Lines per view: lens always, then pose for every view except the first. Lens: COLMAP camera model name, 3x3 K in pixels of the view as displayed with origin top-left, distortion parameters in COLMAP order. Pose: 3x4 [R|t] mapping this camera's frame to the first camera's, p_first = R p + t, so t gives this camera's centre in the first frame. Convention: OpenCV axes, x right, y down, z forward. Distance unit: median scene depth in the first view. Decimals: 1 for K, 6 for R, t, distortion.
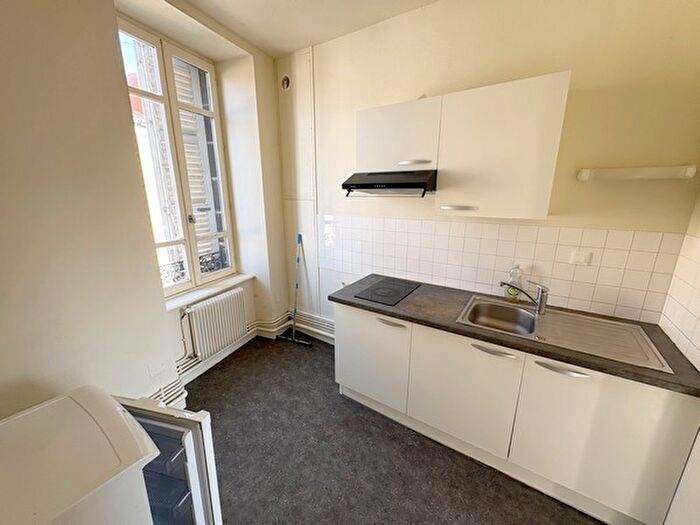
lens RADIAL K [[282.3, 0, 350.9], [0, 282.3, 265.4], [0, 0, 1]] dist [-0.001095, -0.000065]
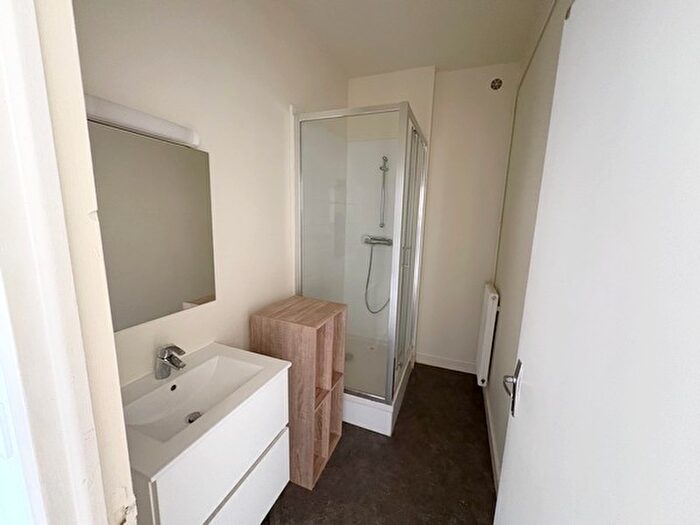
lens RADIAL K [[282.3, 0, 350.0], [0, 282.3, 264.5], [0, 0, 1]] dist [-0.001095, -0.000065]
pose [[0.243135, 0.164618, -0.955922, 0.475329], [-0.260095, 0.960469, 0.099247, -0.085685], [0.934471, 0.224500, 0.276340, 0.395056]]
